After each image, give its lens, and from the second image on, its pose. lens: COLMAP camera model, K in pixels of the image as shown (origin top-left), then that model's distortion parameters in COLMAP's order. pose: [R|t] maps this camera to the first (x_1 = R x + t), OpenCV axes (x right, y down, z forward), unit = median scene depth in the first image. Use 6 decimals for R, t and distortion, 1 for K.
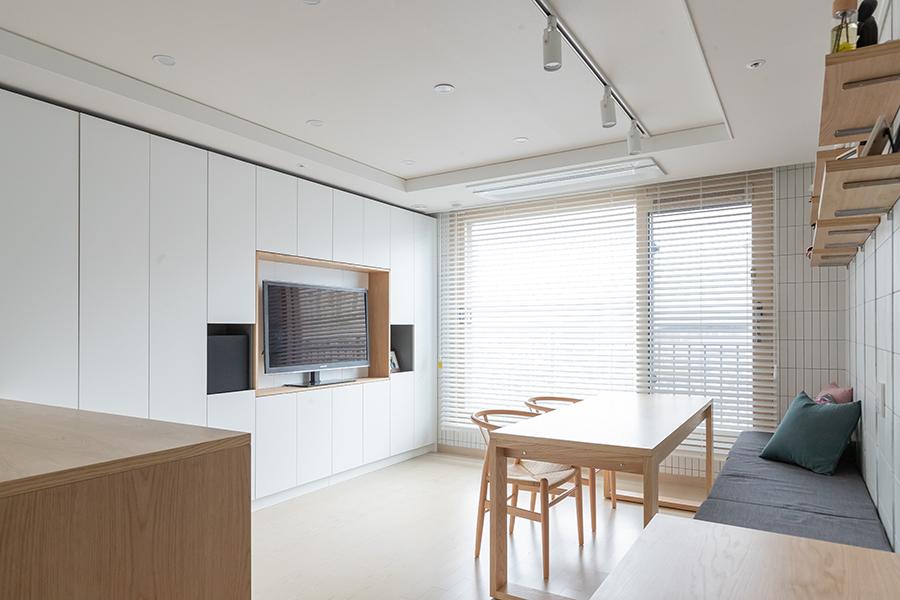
lens RADIAL K [[555.6, 0, 466.5], [0, 555.6, 324.4], [0, 0, 1]] dist [-0.002364, 0.004449]
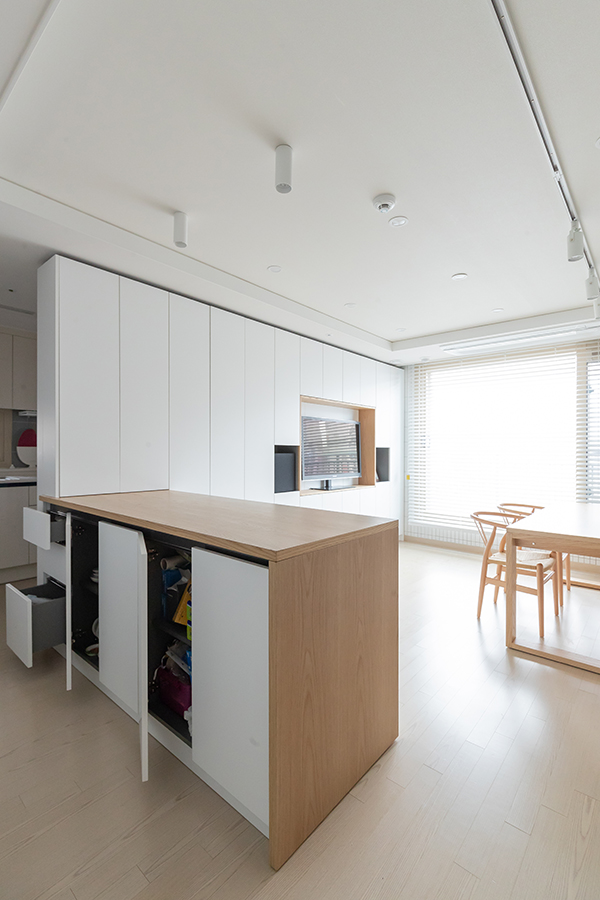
lens RADIAL K [[414.8, 0, 300.2], [0, 414.8, 446.6], [0, 0, 1]] dist [0.013289, -0.002109]
pose [[0.987405, 0.013331, -0.157651, -0.193196], [-0.013375, 0.999910, 0.000780, 0.000837], [0.157647, 0.001338, 0.987495, -0.061692]]
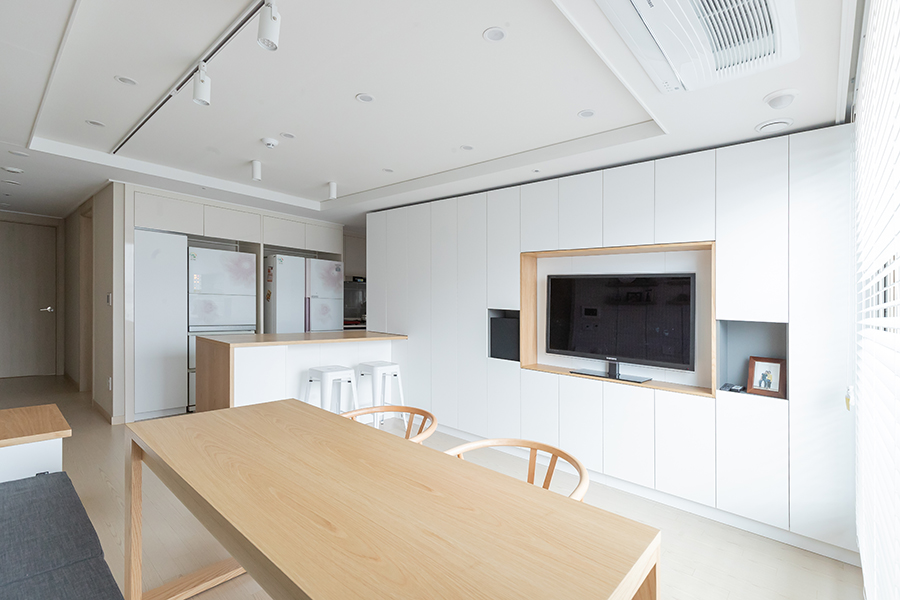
lens RADIAL K [[414.8, 0, 464.0], [0, 414.8, 301.1], [0, 0, 1]] dist [0.013289, -0.002109]
pose [[-0.153816, -0.004757, -0.988088, 0.527159], [-0.031828, 0.999493, 0.000143, -0.016826], [0.987587, 0.031471, -0.153890, 0.938098]]
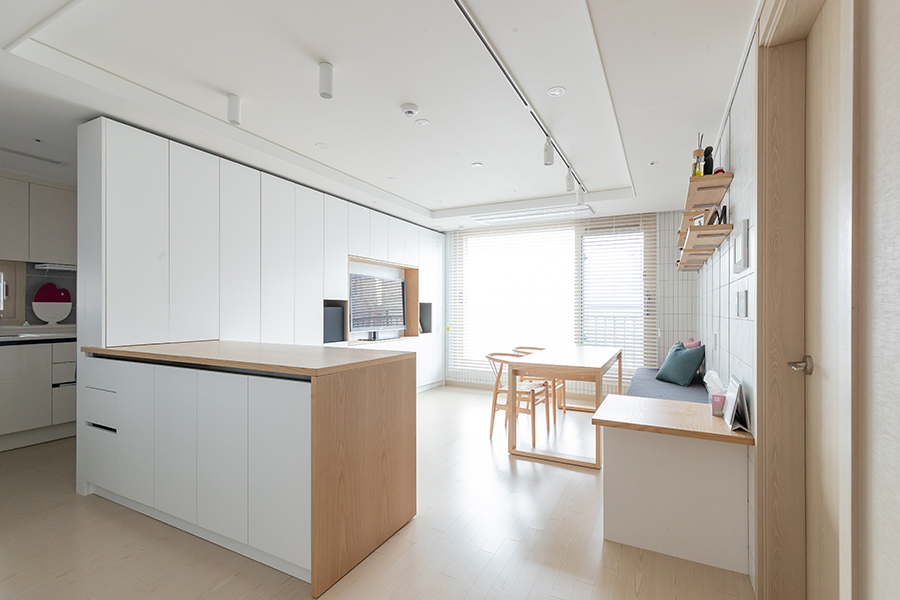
lens RADIAL K [[414.8, 0, 458.4], [0, 414.8, 302.0], [0, 0, 1]] dist [0.013289, -0.002109]
pose [[0.996755, 0.012023, 0.079597, -0.144845], [-0.011252, 0.999885, -0.010118, 0.011359], [-0.079709, 0.009190, 0.996776, -0.209565]]
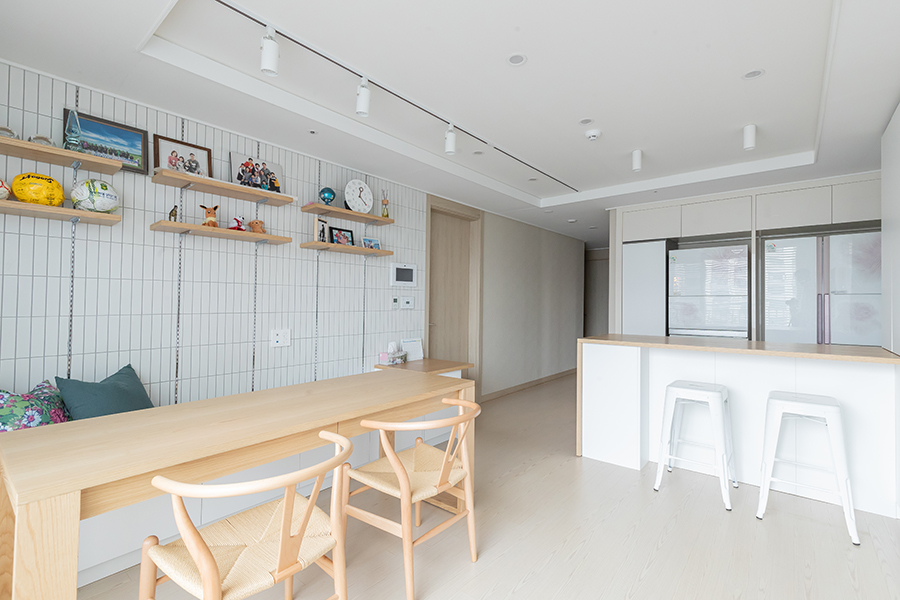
lens RADIAL K [[414.8, 0, 455.3], [0, 414.8, 296.5], [0, 0, 1]] dist [0.013289, -0.002109]
pose [[-0.991902, 0.005078, 0.126901, -0.030239], [0.002119, 0.999723, -0.023443, 0.011936], [-0.126984, -0.022985, -0.991638, 1.230888]]
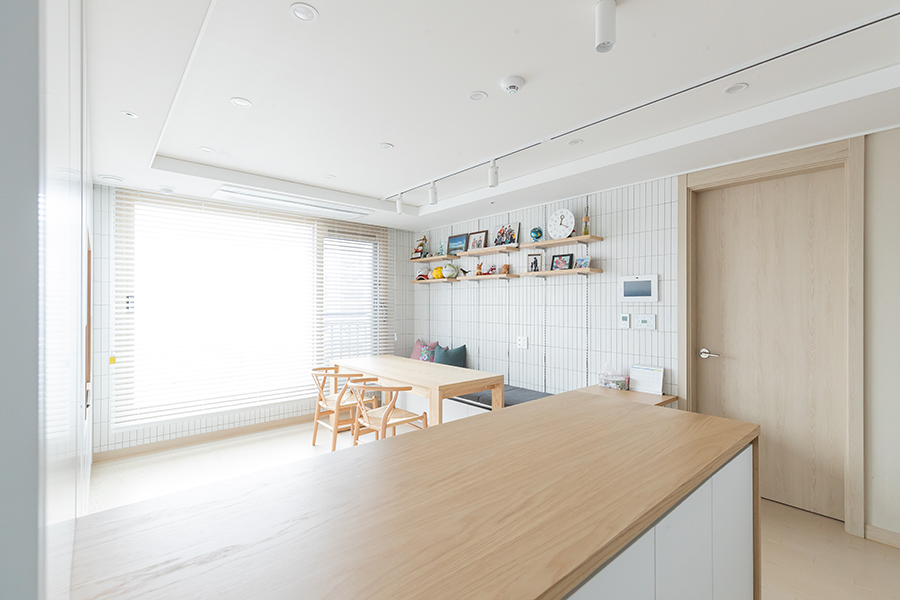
lens RADIAL K [[414.8, 0, 456.9], [0, 414.8, 301.4], [0, 0, 1]] dist [0.013289, -0.002109]
pose [[0.292853, 0.012409, 0.956077, -0.691547], [-0.009720, 0.999903, -0.010000, -0.024859], [-0.956108, -0.006364, 0.292945, 0.377763]]
